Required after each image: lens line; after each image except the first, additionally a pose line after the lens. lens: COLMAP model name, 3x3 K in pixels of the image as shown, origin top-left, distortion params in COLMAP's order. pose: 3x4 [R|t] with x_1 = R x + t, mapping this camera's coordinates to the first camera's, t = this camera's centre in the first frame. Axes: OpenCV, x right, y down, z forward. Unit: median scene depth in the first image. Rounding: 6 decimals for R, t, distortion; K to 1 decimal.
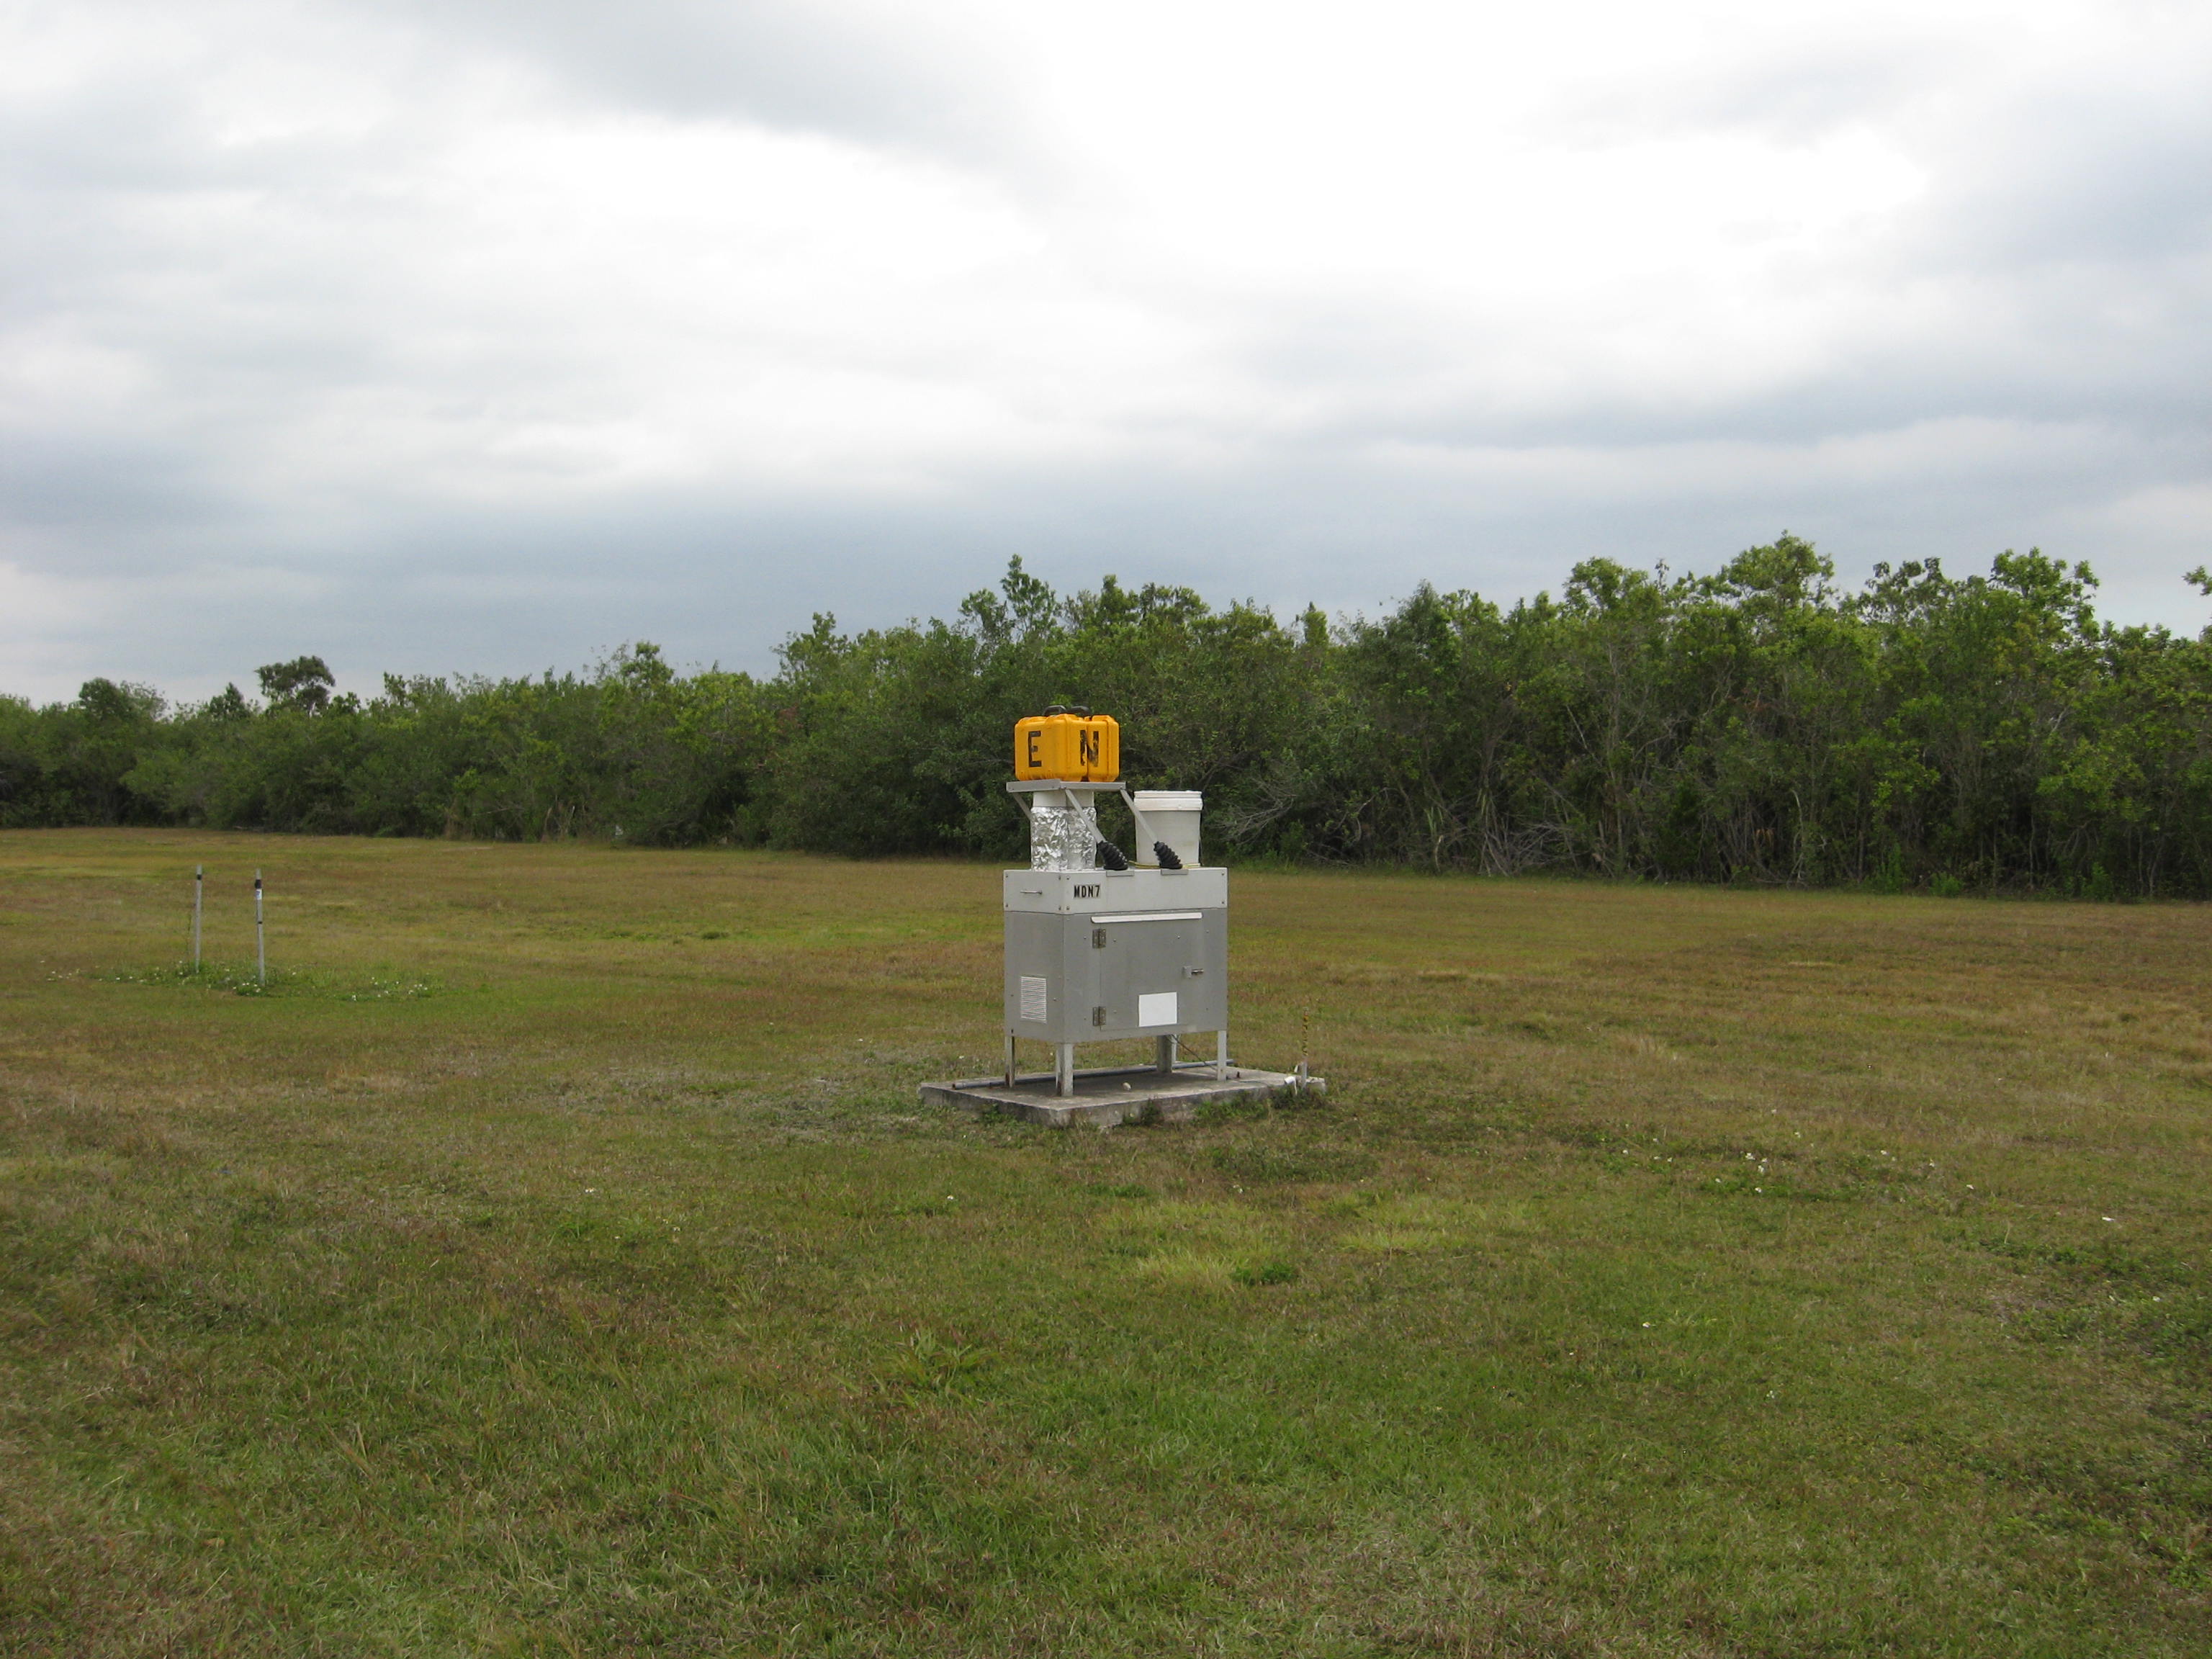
lens RADIAL K [[2293.1, 0, 1106.0], [0, 2293.1, 829.5], [0, 0, 1]] dist [-0.132452, 0.041620]
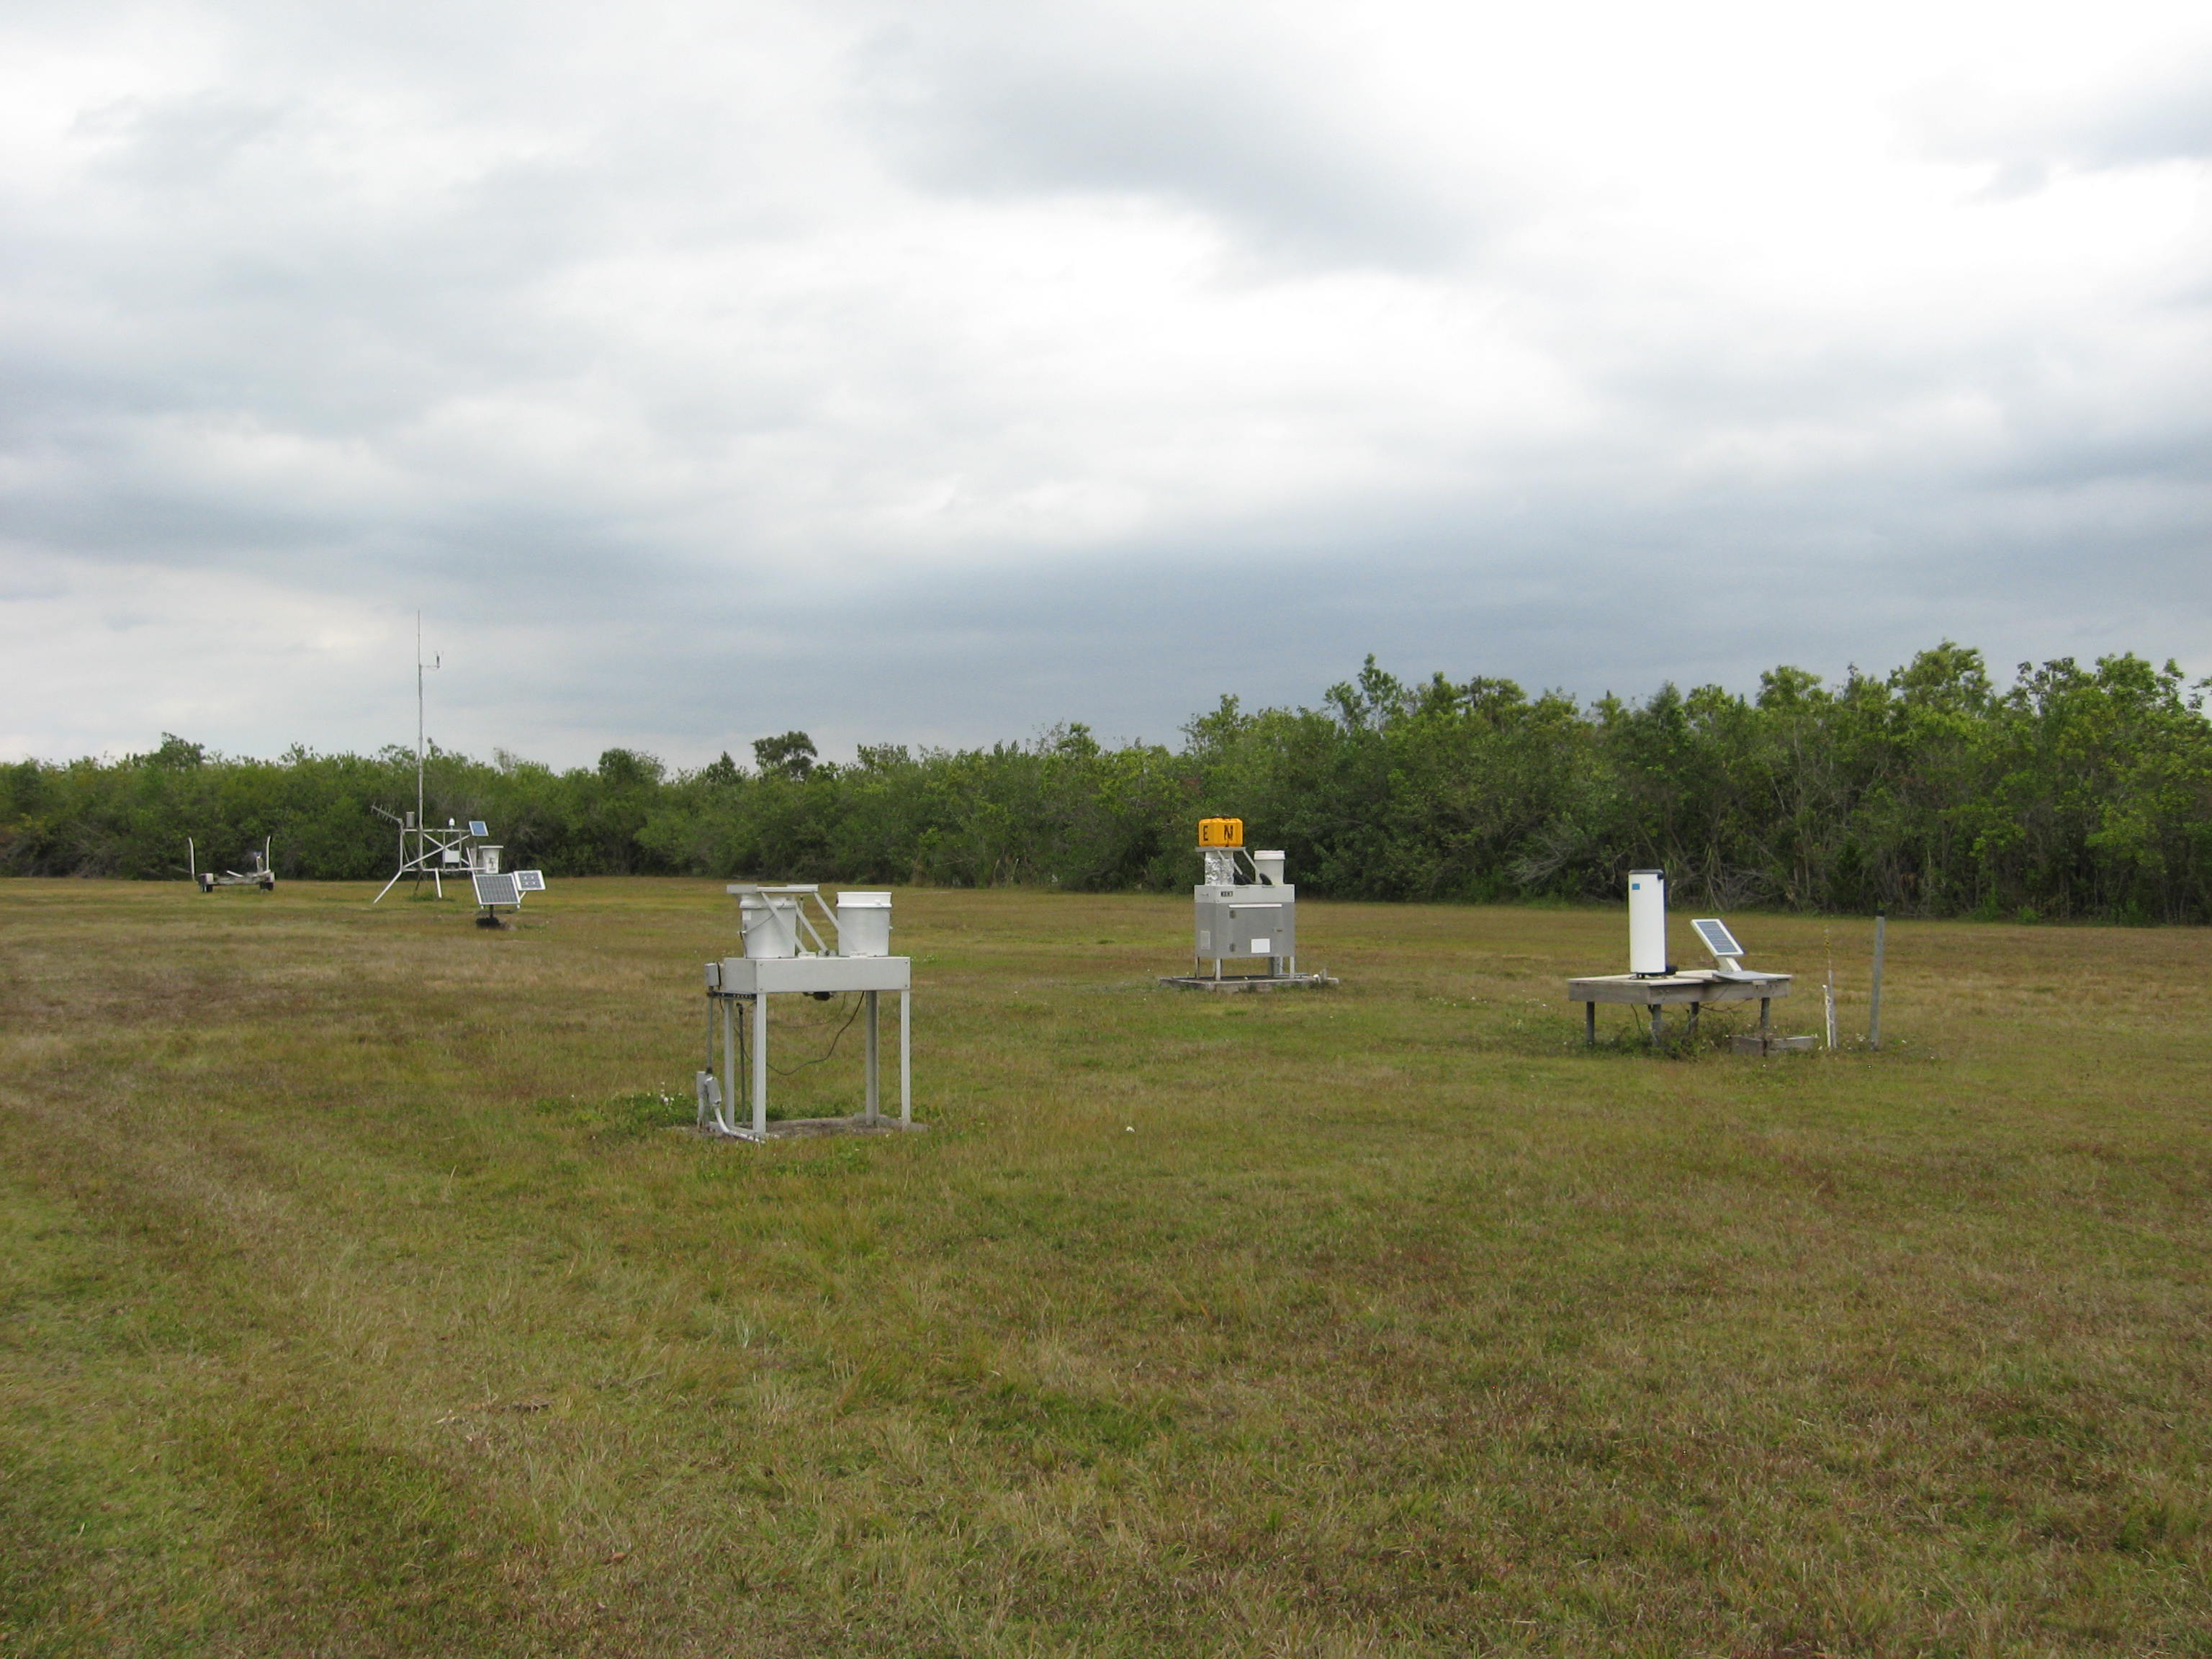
lens RADIAL K [[2293.1, 0, 1106.0], [0, 2293.1, 829.5], [0, 0, 1]] dist [-0.132452, 0.041620]
pose [[0.981574, -0.003785, -0.191045, 0.055838], [-0.000557, 0.999743, -0.022668, 0.002529], [0.191082, 0.022356, 0.981319, -0.231930]]
